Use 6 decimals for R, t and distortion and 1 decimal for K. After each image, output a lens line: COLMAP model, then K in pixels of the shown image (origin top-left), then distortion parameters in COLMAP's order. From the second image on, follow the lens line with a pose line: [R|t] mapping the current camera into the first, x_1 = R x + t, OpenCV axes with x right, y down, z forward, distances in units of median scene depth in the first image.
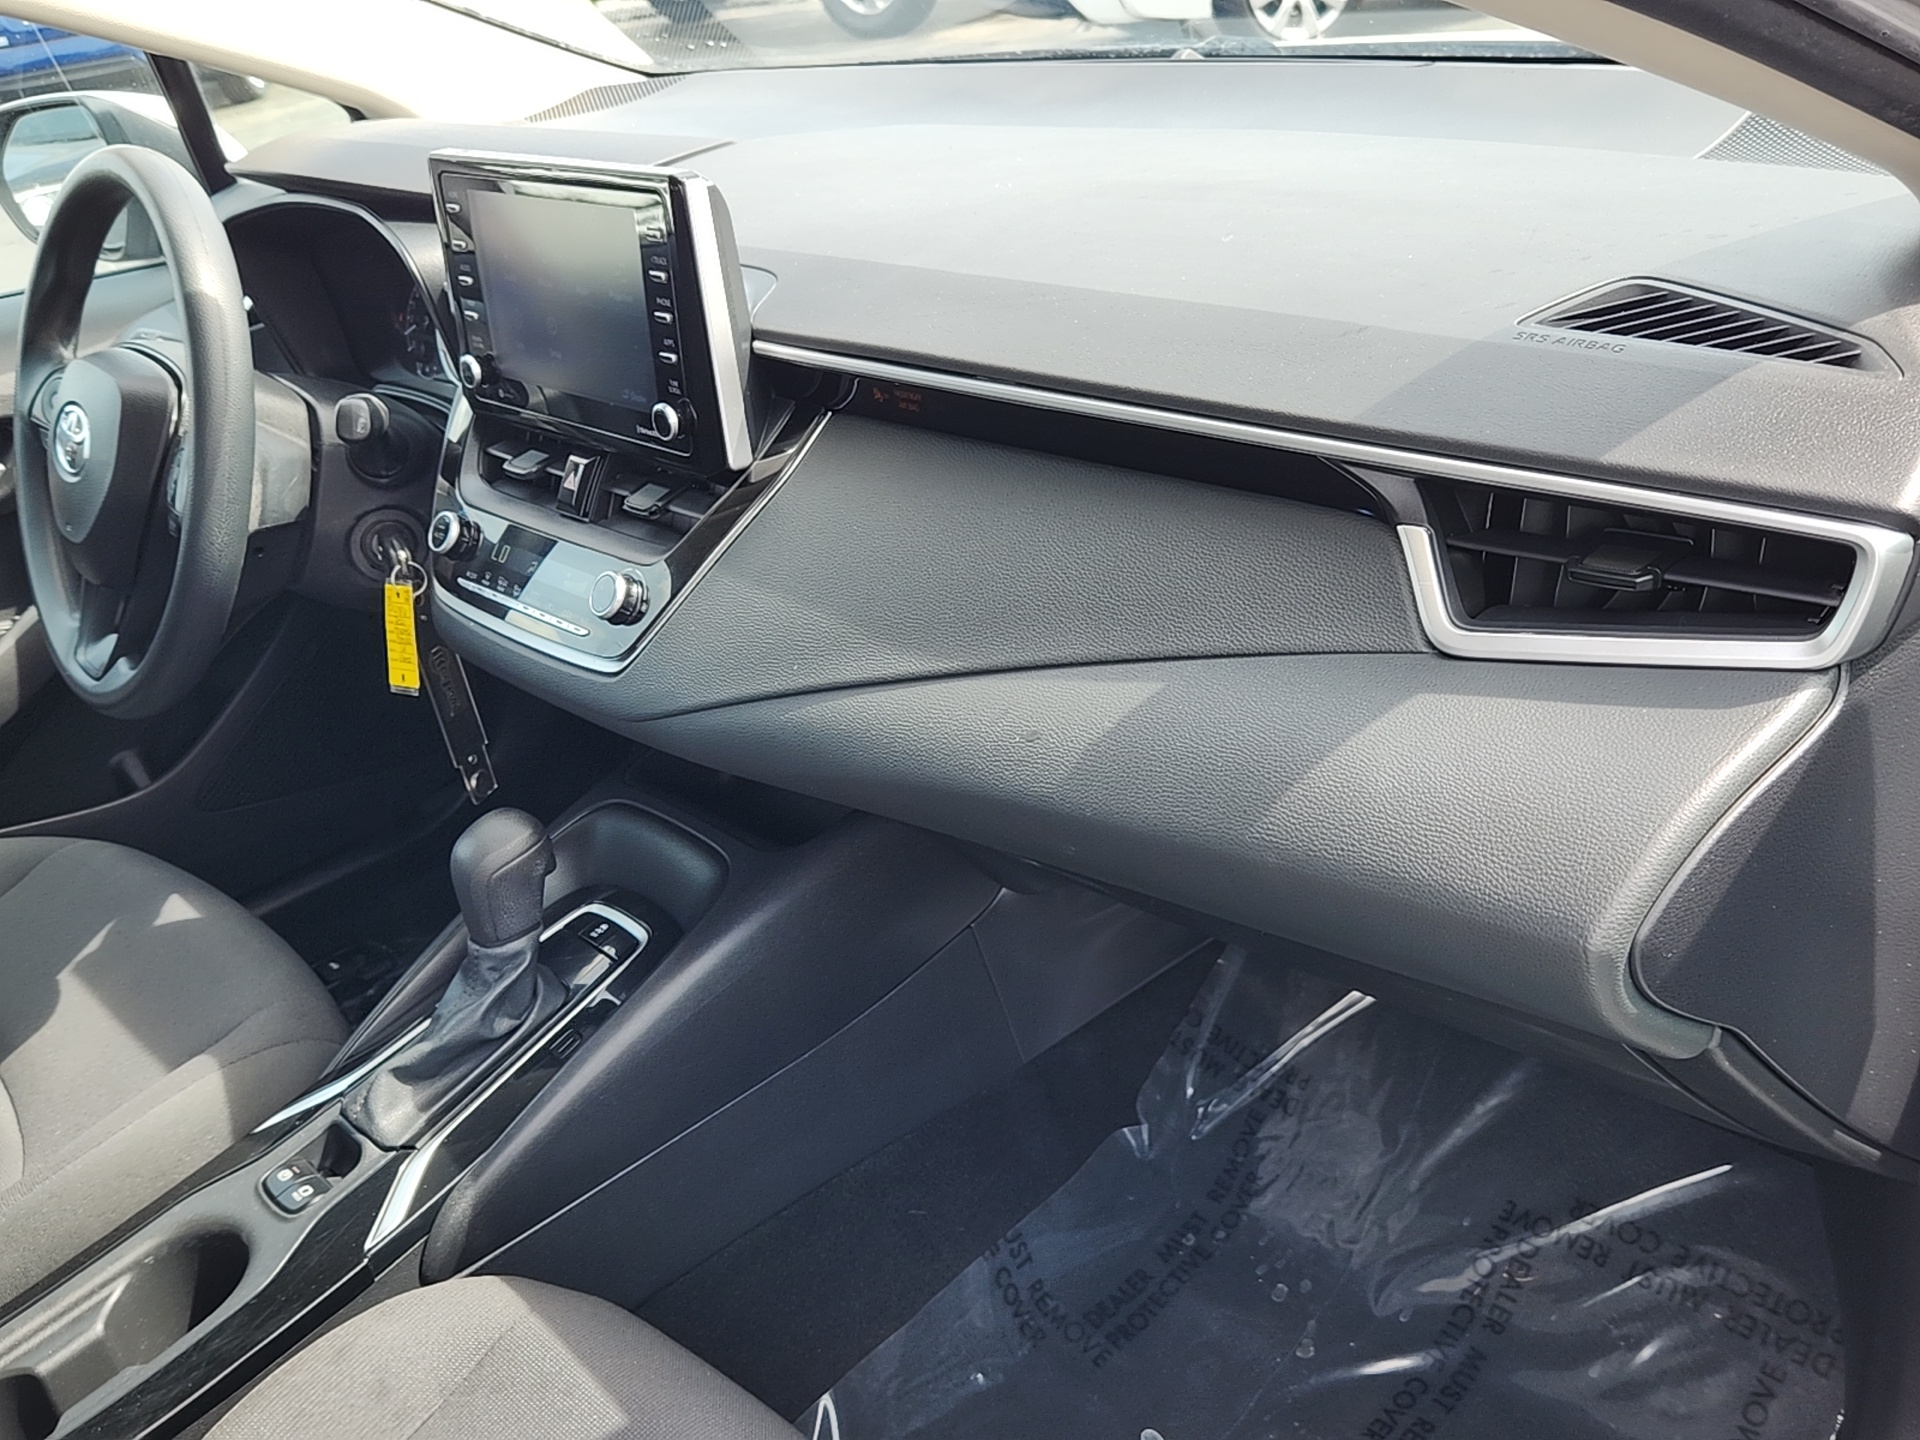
lens RADIAL K [[1797.7, 0, 932.0], [0, 1797.7, 725.6], [0, 0, 1]] dist [0.108110, -0.153764]
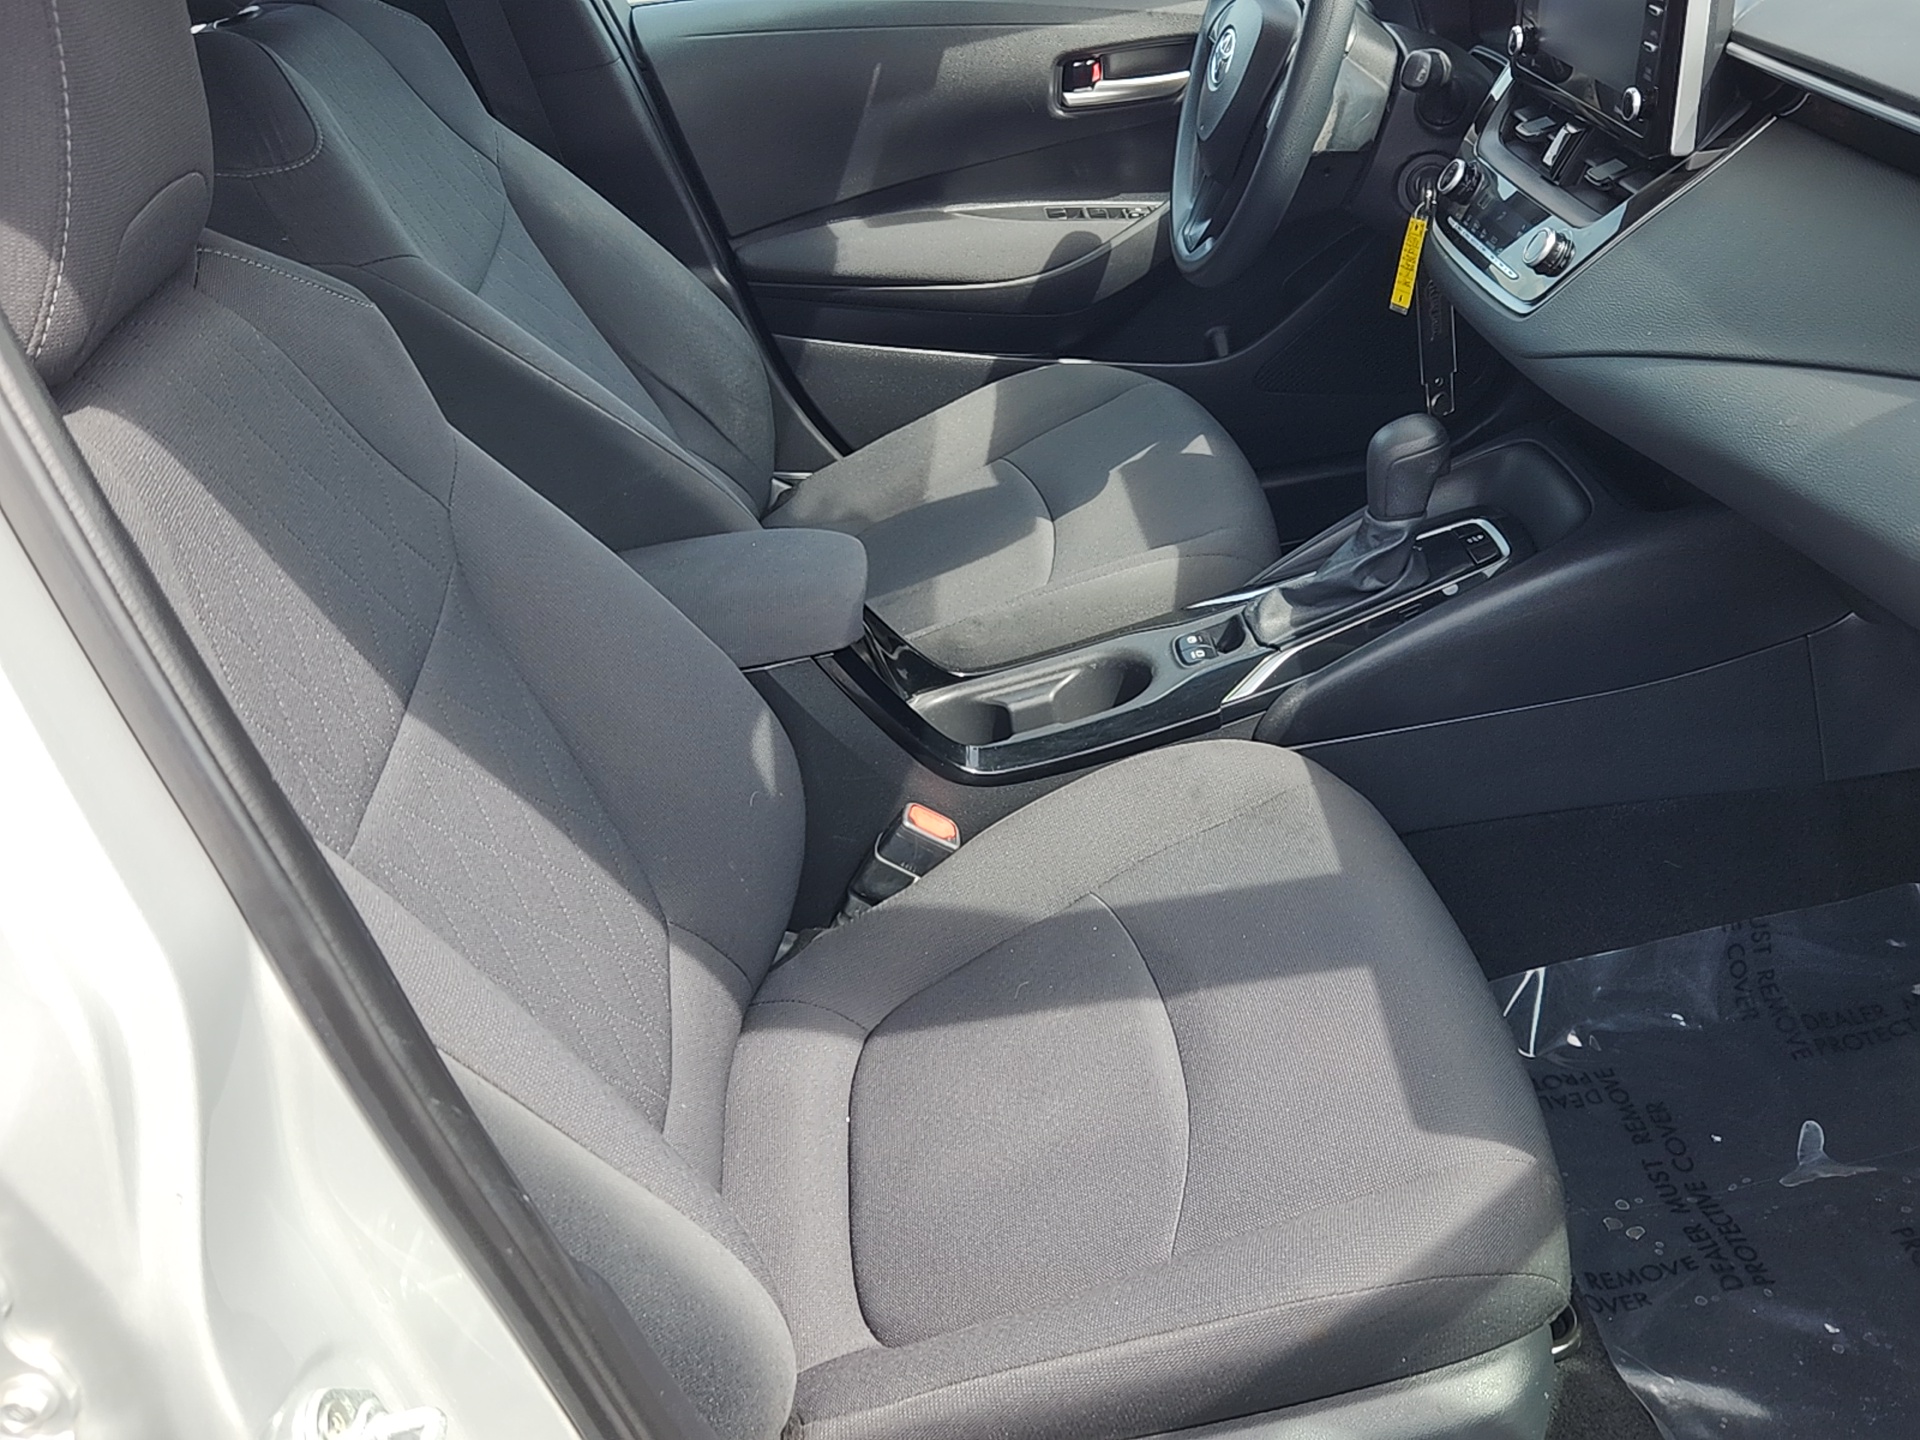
lens RADIAL K [[1735.2, 0, 960.0], [0, 1735.2, 720.0], [0, 0, 1]] dist [0.085855, -0.104845]
pose [[0.791878, 0.340601, -0.506872, 0.187747], [-0.246375, 0.937653, 0.245164, 0.027106], [0.558774, -0.069260, 0.826423, -0.175313]]
